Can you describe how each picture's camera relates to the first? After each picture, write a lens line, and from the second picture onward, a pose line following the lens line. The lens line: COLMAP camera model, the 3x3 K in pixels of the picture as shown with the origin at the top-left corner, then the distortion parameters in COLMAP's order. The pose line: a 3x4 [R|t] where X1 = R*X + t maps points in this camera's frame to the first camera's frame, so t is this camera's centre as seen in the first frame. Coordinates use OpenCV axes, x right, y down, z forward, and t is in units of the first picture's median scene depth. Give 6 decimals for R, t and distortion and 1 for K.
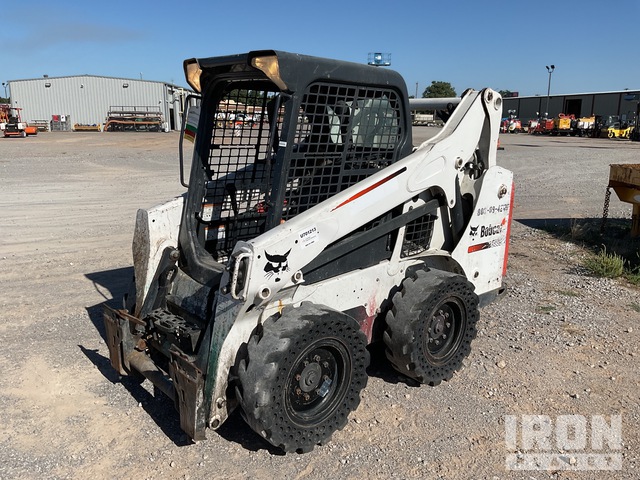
lens RADIAL K [[478.7, 0, 296.9], [0, 478.7, 240.1], [0, 0, 1]] dist [0.124033, 0.000367]
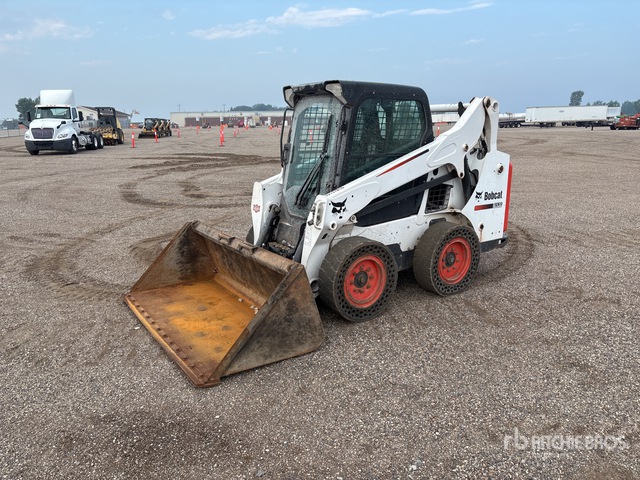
lens RADIAL K [[435.7, 0, 320.0], [0, 435.7, 240.0], [0, 0, 1]] dist [0.141562, 0.000031]
pose [[0.992908, 0.003026, -0.118846, 0.054099], [-0.002617, 0.999990, 0.003594, 0.115638], [0.118856, -0.003258, 0.992906, -0.386166]]
